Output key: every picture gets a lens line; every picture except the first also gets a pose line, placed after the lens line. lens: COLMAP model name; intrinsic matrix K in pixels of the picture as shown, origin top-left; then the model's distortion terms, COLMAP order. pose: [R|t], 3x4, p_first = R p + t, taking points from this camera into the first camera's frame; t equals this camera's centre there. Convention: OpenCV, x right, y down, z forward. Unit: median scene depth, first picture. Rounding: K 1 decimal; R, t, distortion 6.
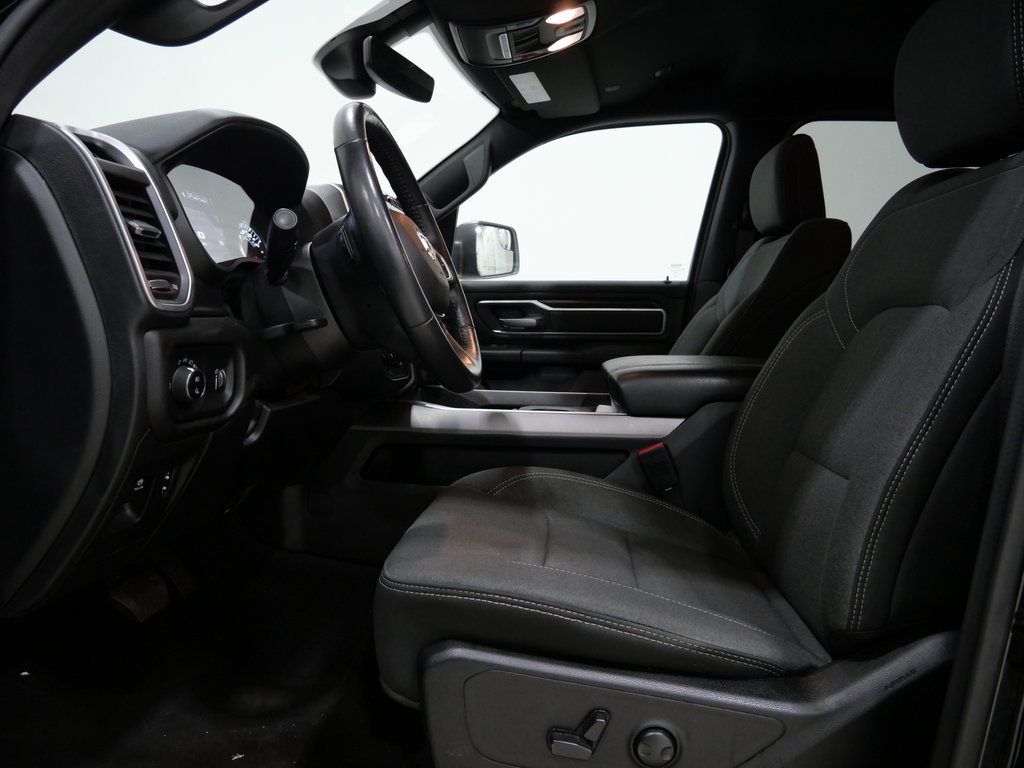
lens RADIAL K [[737.0, 0, 510.8], [0, 737.0, 384.1], [0, 0, 1]] dist [-0.025067, -0.003252]
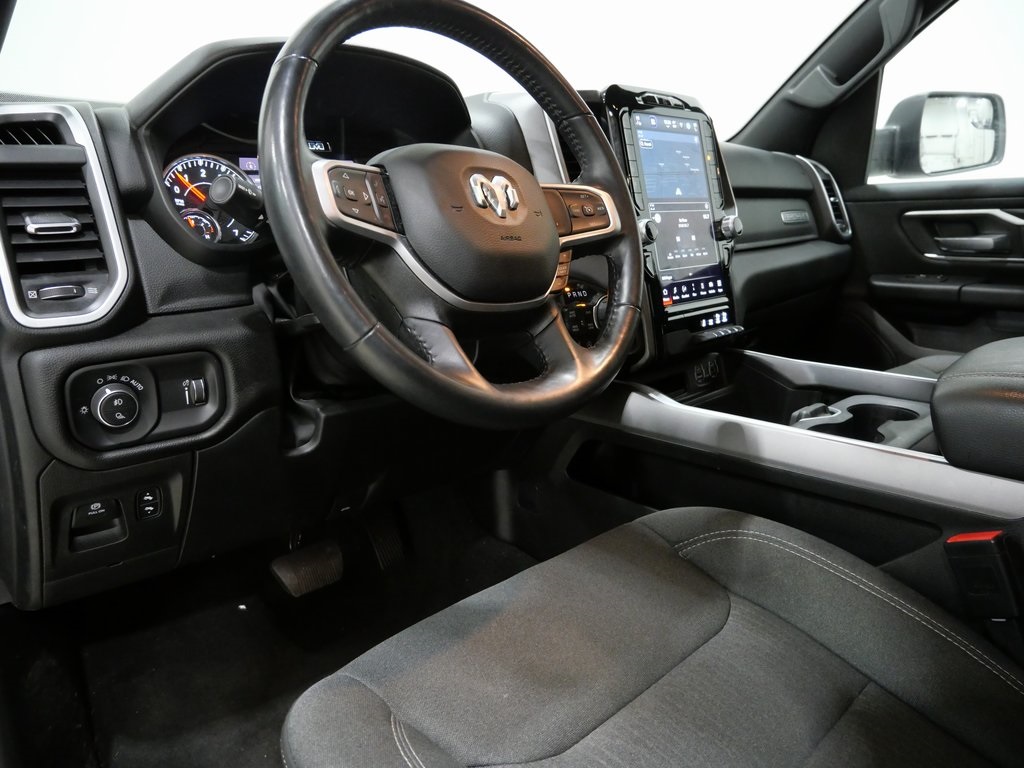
lens RADIAL K [[737.0, 0, 513.7], [0, 737.0, 386.2], [0, 0, 1]] dist [-0.025067, -0.003252]
pose [[0.760218, 0.121293, -0.638245, 0.149130], [-0.021908, 0.986644, 0.161409, -0.056937], [0.649299, -0.108723, 0.752722, 0.227555]]
